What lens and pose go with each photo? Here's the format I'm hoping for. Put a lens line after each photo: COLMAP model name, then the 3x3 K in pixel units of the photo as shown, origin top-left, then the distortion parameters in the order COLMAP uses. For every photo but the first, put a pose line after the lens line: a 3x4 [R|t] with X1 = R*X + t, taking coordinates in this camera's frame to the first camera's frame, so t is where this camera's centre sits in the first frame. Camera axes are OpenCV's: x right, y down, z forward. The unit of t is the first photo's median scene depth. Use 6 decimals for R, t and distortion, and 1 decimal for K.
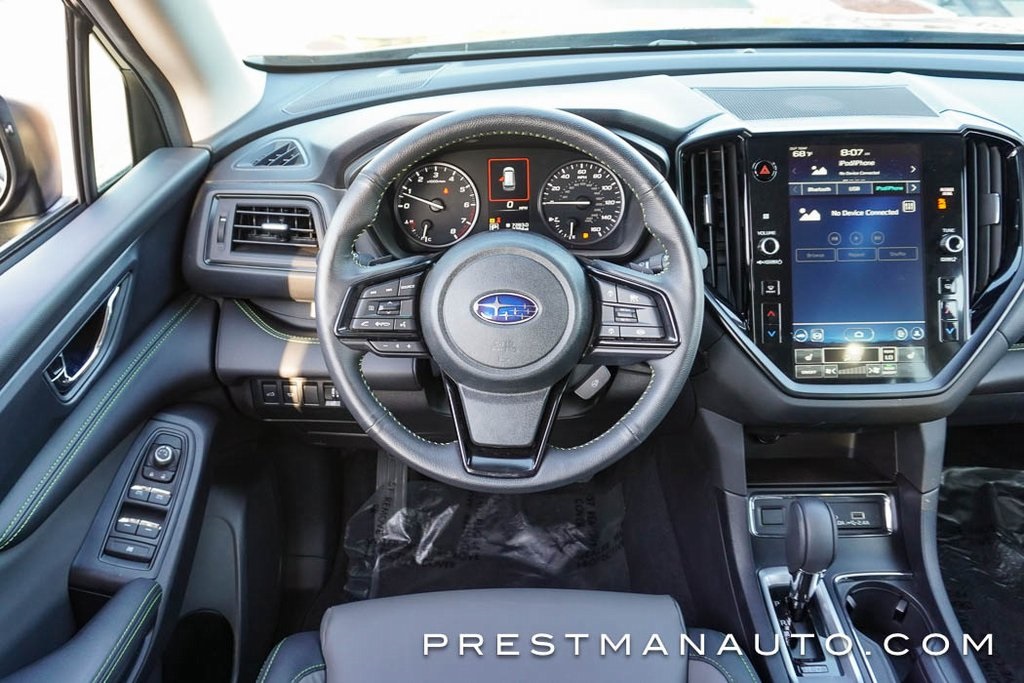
lens RADIAL K [[735.5, 0, 474.2], [0, 735.5, 318.3], [0, 0, 1]] dist [-0.039664, 0.020333]
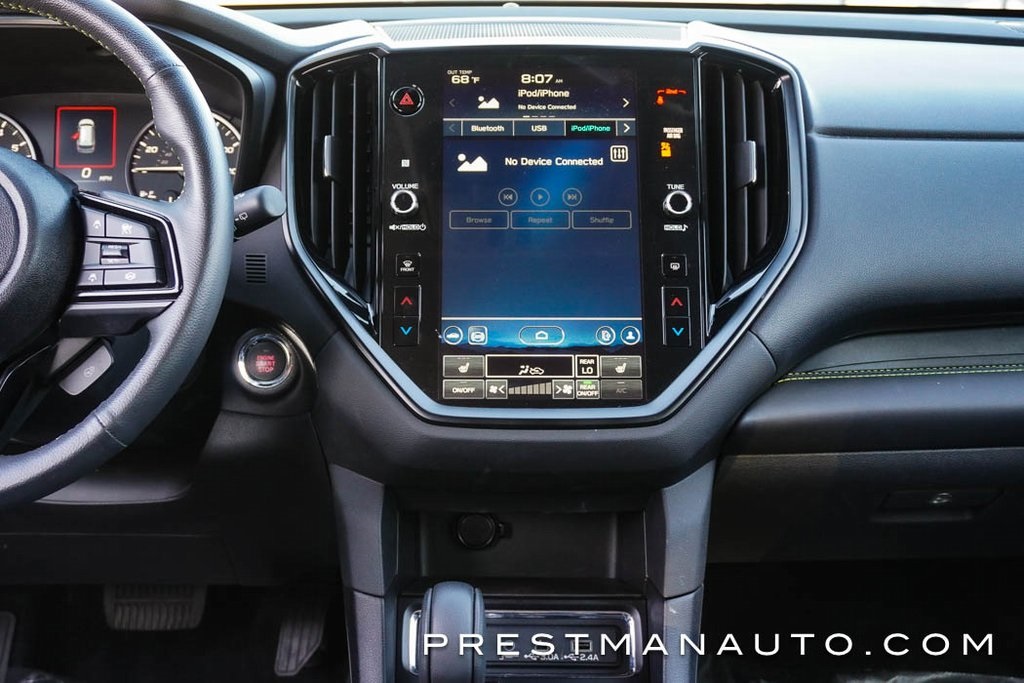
lens RADIAL K [[1164.4, 0, 447.9], [0, 1164.4, 353.2], [0, 0, 1]] dist [0.020898, 0.000000]
pose [[0.999597, 0.025229, 0.013029, 0.431859], [-0.021996, 0.978175, -0.206613, 0.257269], [-0.017958, 0.206244, 0.978336, -0.021735]]
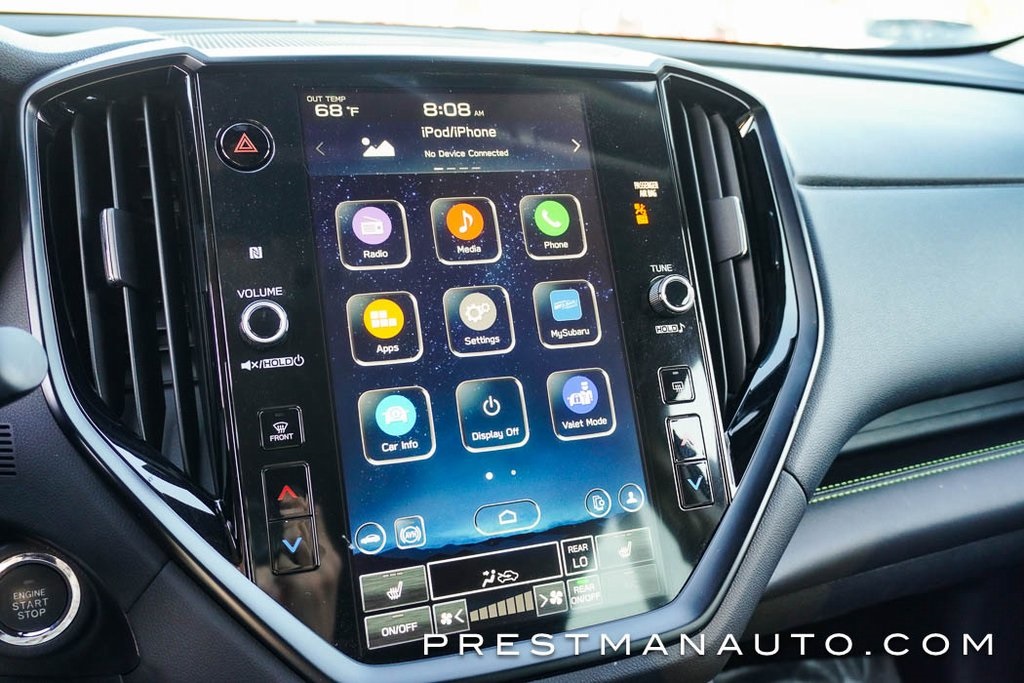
lens RADIAL K [[927.2, 0, 519.3], [0, 927.2, 351.0], [0, 0, 1]] dist [-0.020444, -0.003548]
pose [[0.928869, -0.063942, 0.364846, 0.346754], [0.122993, 0.982345, -0.140967, 0.004188], [-0.349391, 0.175814, 0.920334, 0.490558]]
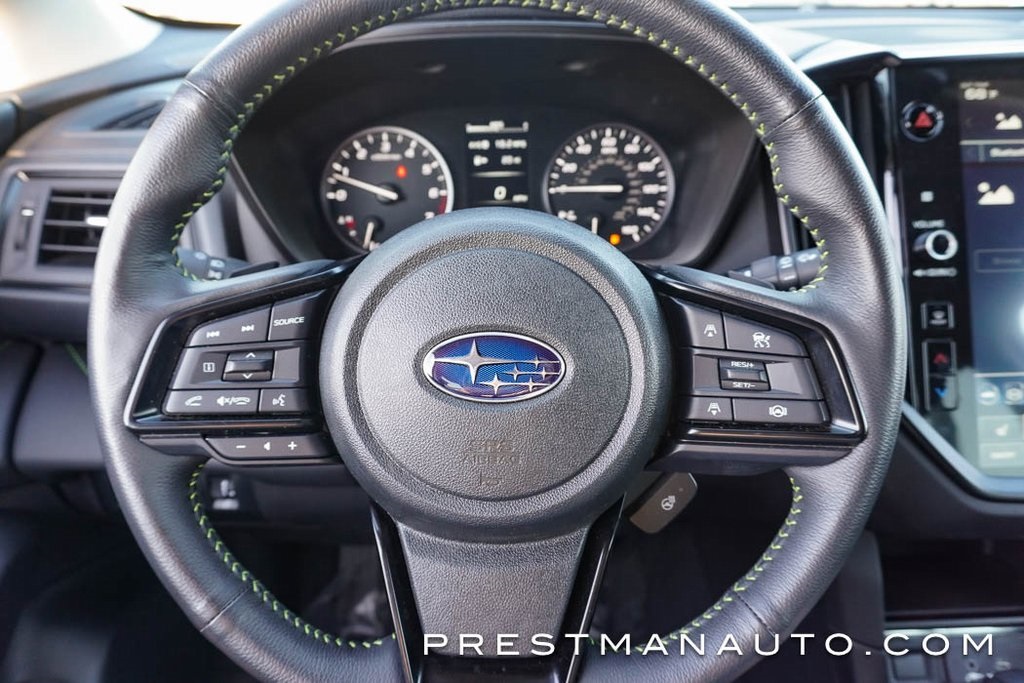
lens RADIAL K [[614.9, 0, 505.5], [0, 614.9, 339.1], [0, 0, 1]] dist [-0.028690, 0.015823]
pose [[0.998269, -0.012557, 0.057453, 0.024126], [0.012983, 0.999891, -0.007049, -0.023583], [-0.057358, 0.007783, 0.998323, 0.526742]]
